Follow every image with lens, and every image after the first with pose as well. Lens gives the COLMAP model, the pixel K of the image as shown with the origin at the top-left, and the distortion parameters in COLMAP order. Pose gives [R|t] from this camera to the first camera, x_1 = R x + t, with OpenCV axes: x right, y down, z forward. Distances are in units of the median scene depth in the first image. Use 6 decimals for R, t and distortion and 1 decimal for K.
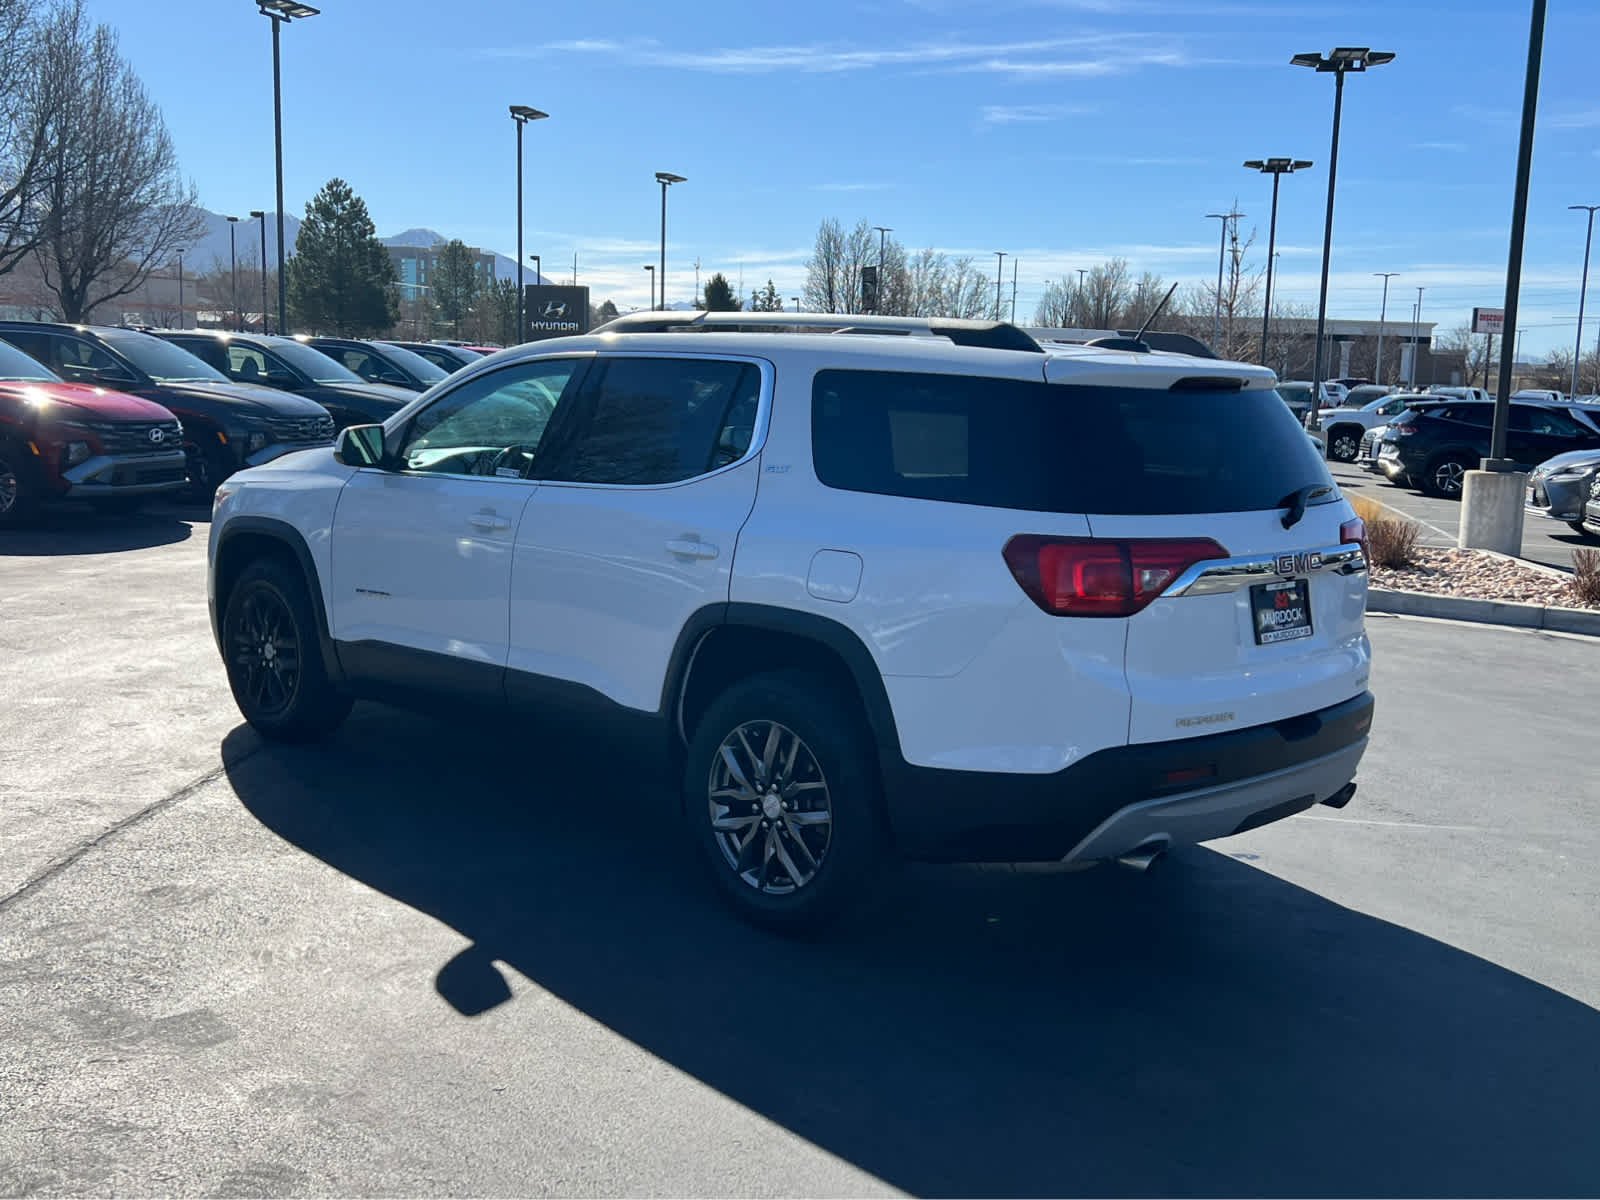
lens RADIAL K [[1559.7, 0, 778.5], [0, 1559.7, 592.2], [0, 0, 1]] dist [0.096110, -0.191820]
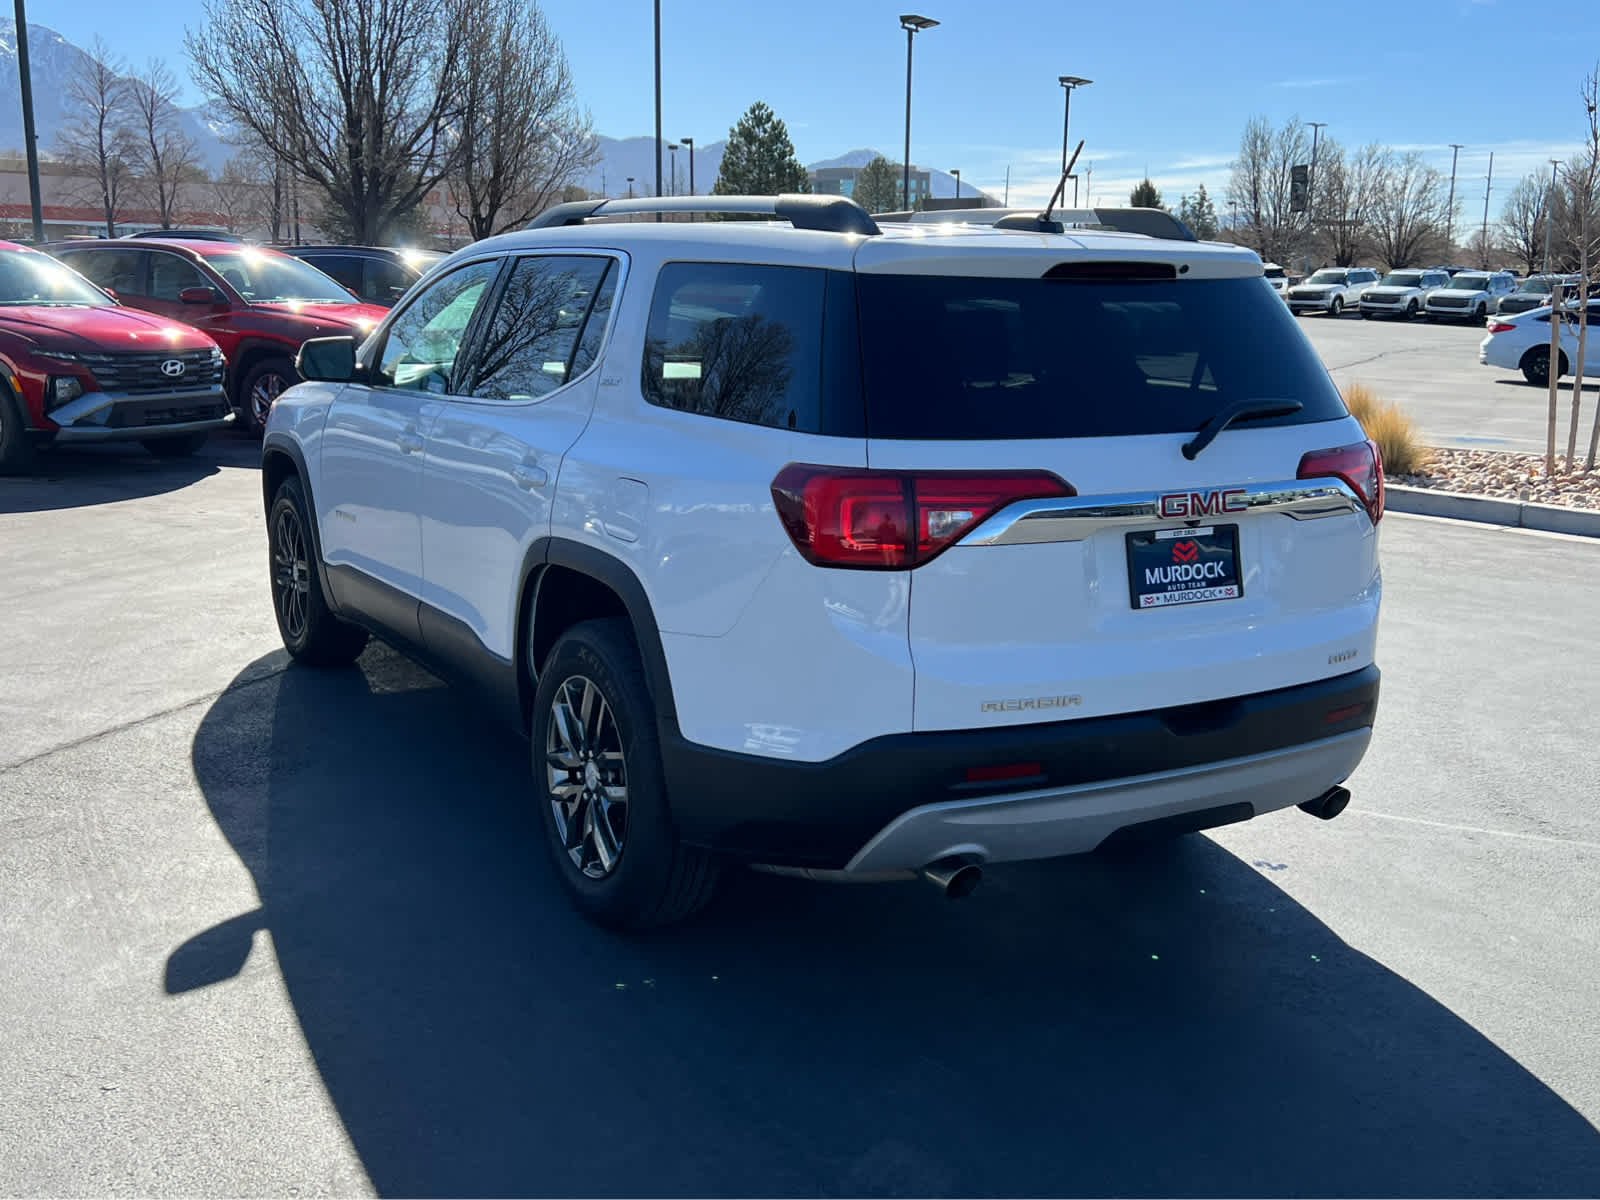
lens RADIAL K [[1559.7, 0, 778.5], [0, 1559.7, 592.2], [0, 0, 1]] dist [0.096110, -0.191820]
pose [[0.967228, 0.030788, -0.252036, 0.311436], [-0.017586, 0.998361, 0.054468, -0.013079], [0.253300, -0.048251, 0.966184, 0.197958]]
